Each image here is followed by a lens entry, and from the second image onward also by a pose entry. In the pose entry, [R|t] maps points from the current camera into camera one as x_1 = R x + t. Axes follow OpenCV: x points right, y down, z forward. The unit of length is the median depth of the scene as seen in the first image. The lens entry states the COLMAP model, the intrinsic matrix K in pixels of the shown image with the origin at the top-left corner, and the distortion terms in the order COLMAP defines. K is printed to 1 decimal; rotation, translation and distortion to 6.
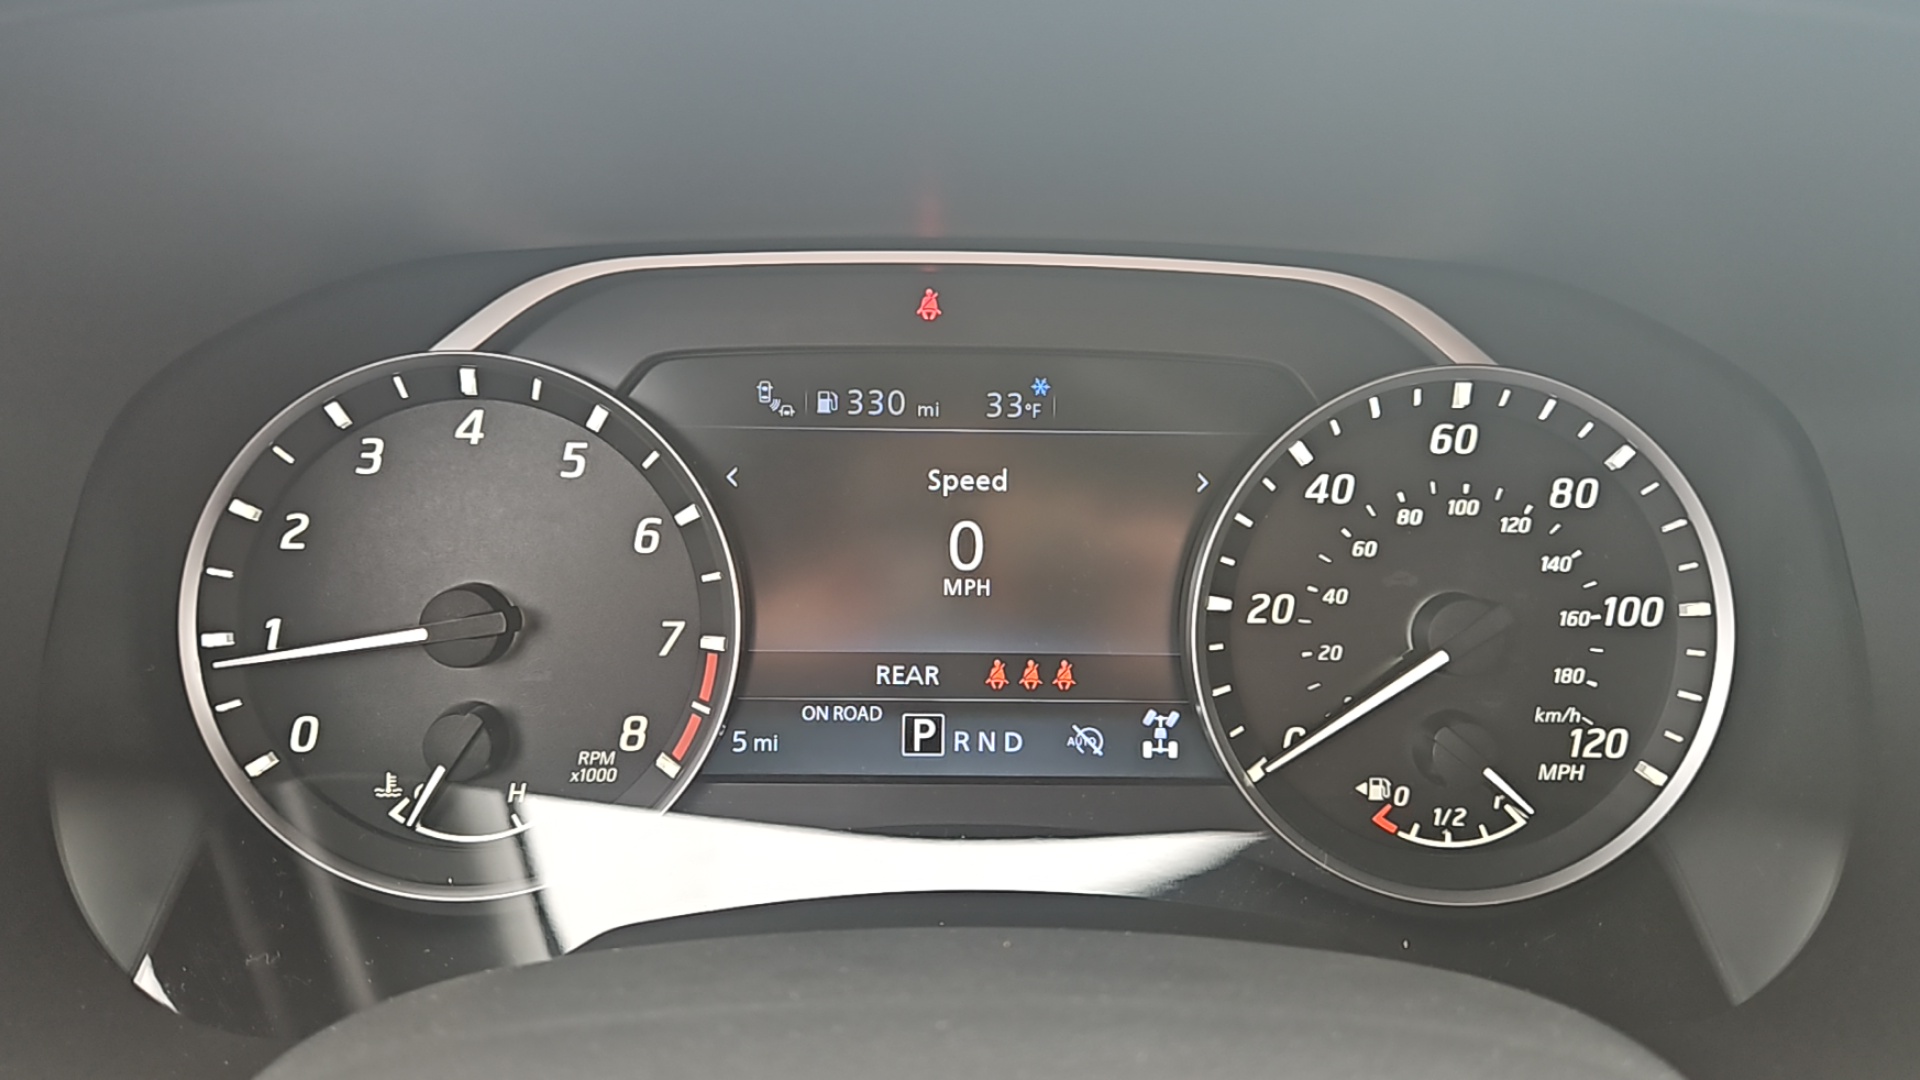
lens RADIAL K [[1436.9, 0, 966.4], [0, 1436.9, 543.0], [0, 0, 1]] dist [0.050743, -0.052835]
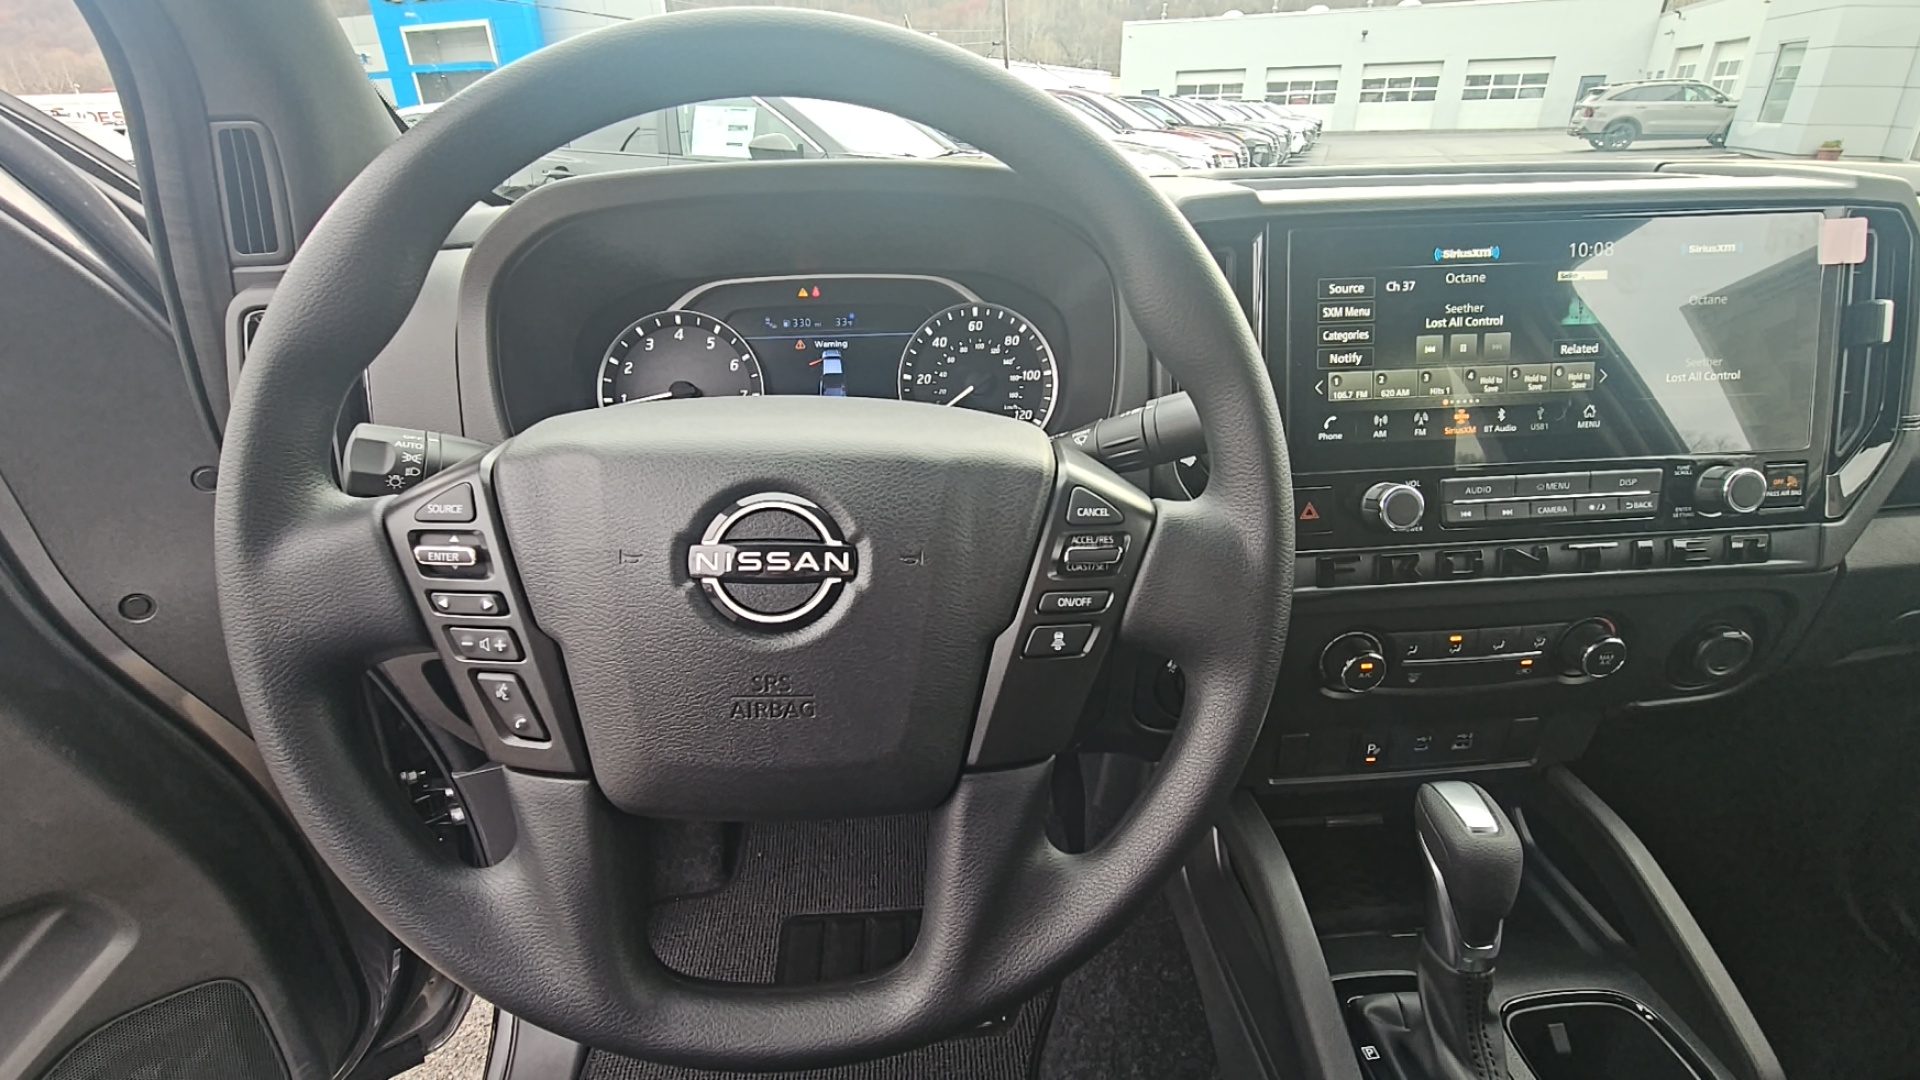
lens RADIAL K [[851.9, 0, 959.5], [0, 851.9, 534.7], [0, 0, 1]] dist [0.012302, -0.008672]
pose [[0.997717, -0.054700, 0.039606, 0.197653], [0.053451, 0.998059, 0.031958, 0.350895], [-0.041277, -0.029768, 0.998704, -1.000201]]
